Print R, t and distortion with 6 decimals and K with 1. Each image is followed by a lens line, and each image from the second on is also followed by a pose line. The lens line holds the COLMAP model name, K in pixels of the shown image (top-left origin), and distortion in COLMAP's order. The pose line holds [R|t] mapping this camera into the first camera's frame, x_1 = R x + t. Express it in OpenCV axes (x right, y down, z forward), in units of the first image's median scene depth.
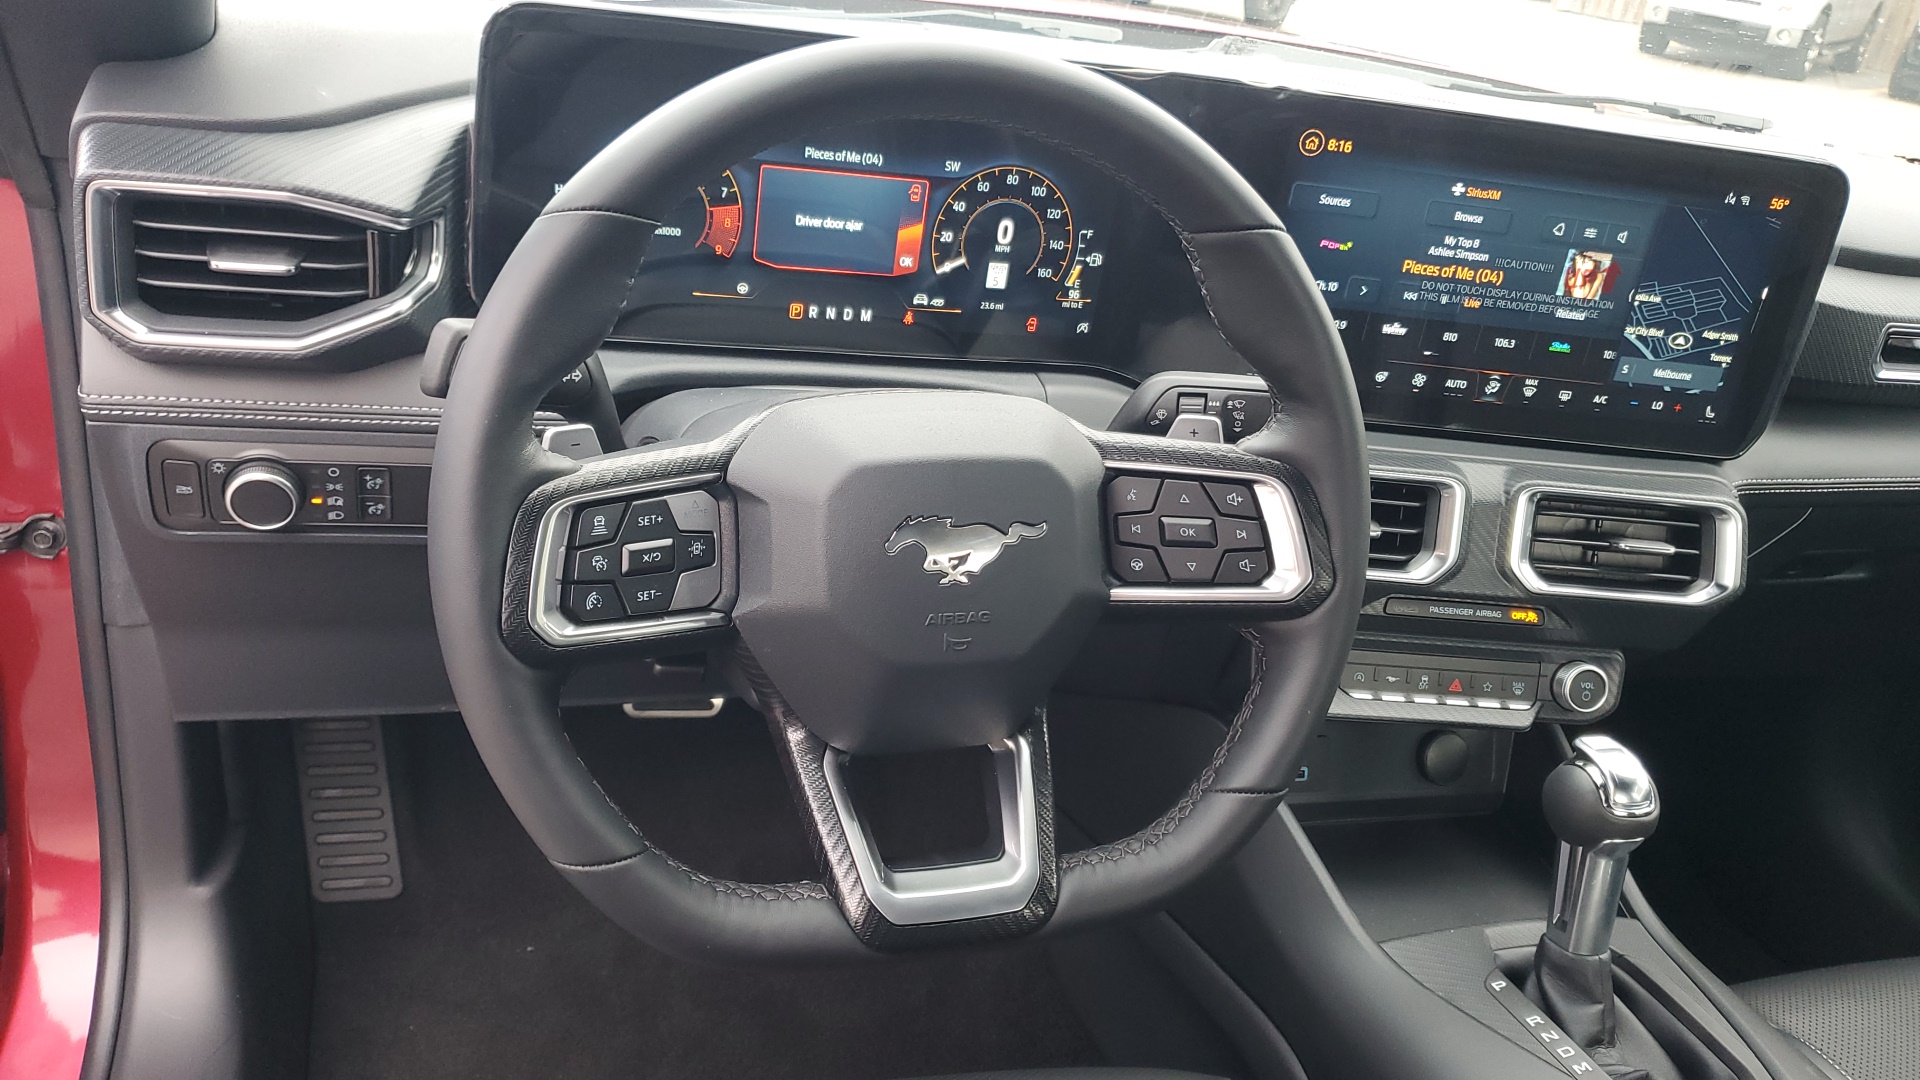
lens RADIAL K [[1495.5, 0, 960.0], [0, 1495.5, 540.0], [0, 0, 1]] dist [-0.009831, -0.001747]
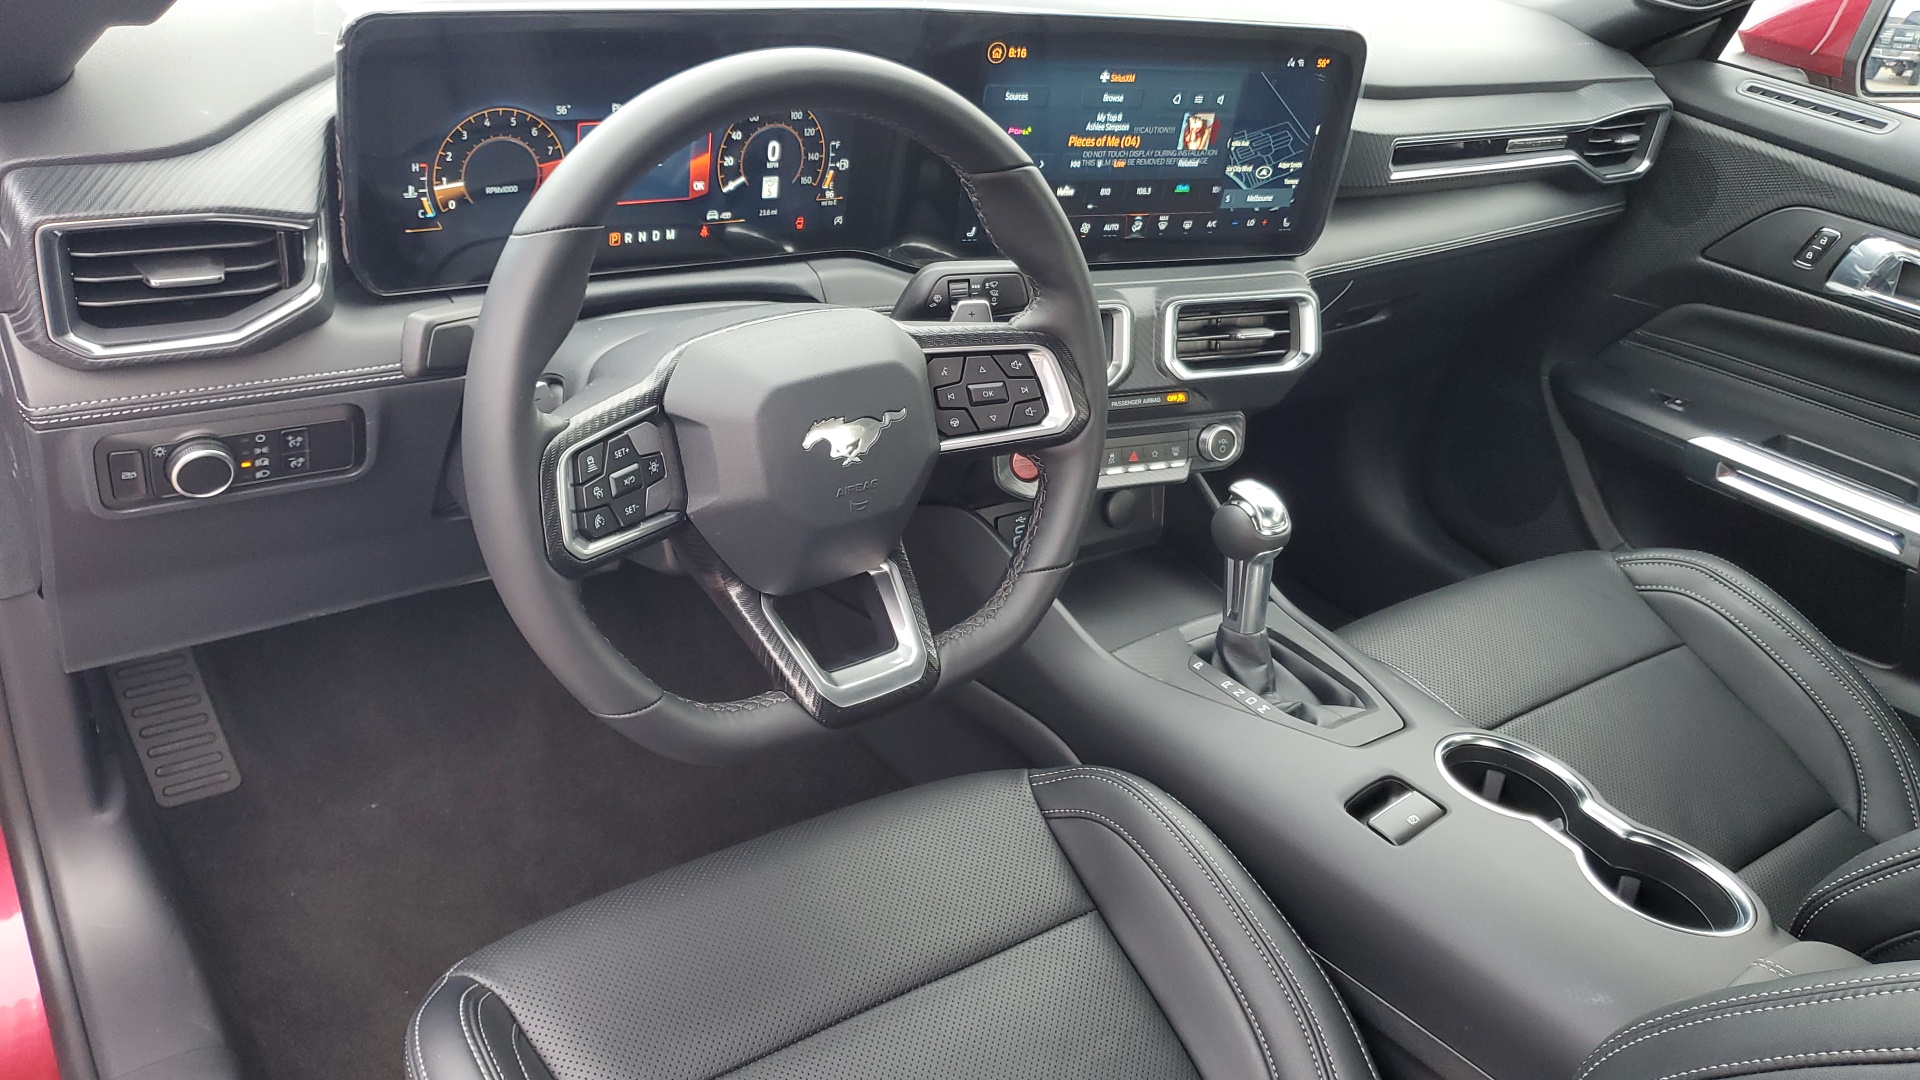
lens RADIAL K [[1457.9, 0, 960.0], [0, 1457.9, 540.0], [0, 0, 1]] dist [0.159227, -0.346900]
pose [[0.945864, -0.173091, 0.274555, -0.195420], [0.126243, 0.975516, 0.180088, -0.088259], [-0.299005, -0.135679, 0.944557, -0.209478]]
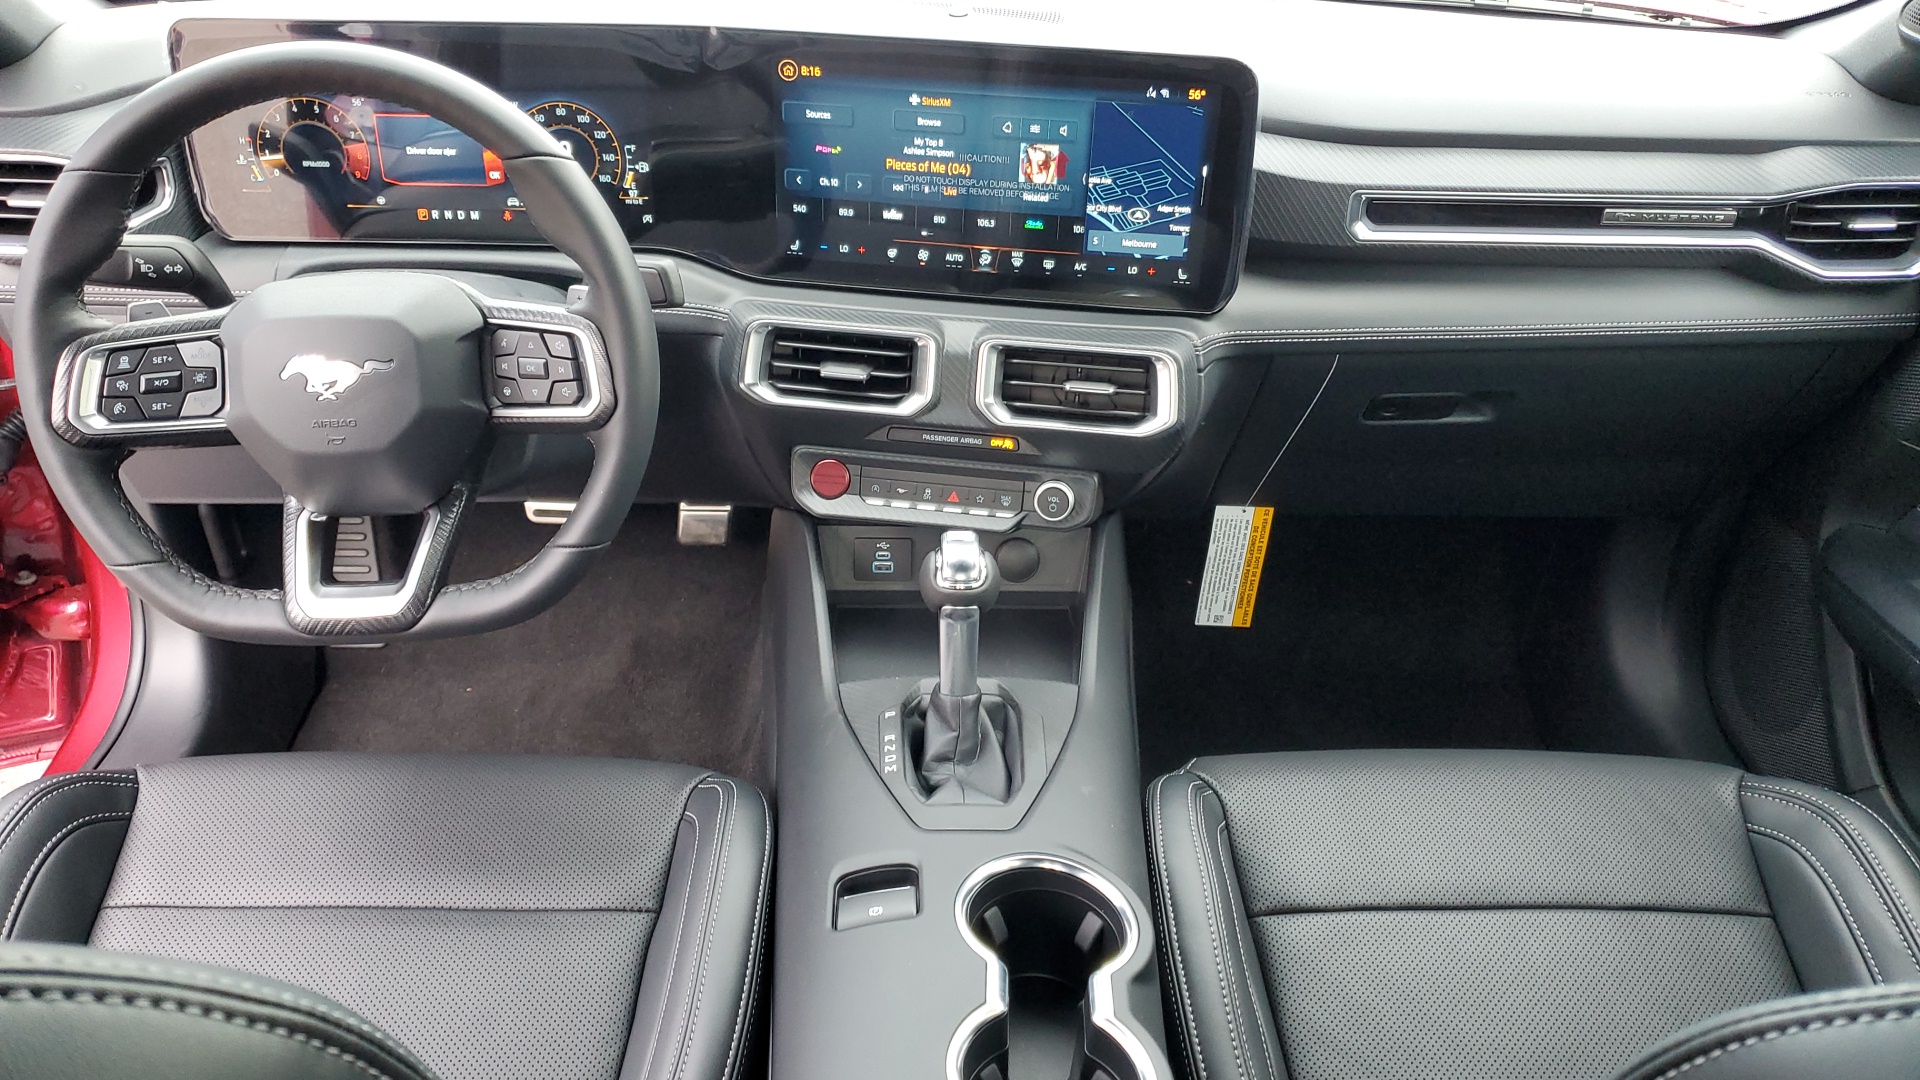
lens RADIAL K [[1457.9, 0, 960.0], [0, 1457.9, 540.0], [0, 0, 1]] dist [0.159227, -0.346900]
pose [[0.960154, 0.029529, -0.277907, 0.705418], [-0.004357, 0.995863, 0.090761, 0.021052], [0.279437, -0.085933, 0.956311, -0.203764]]
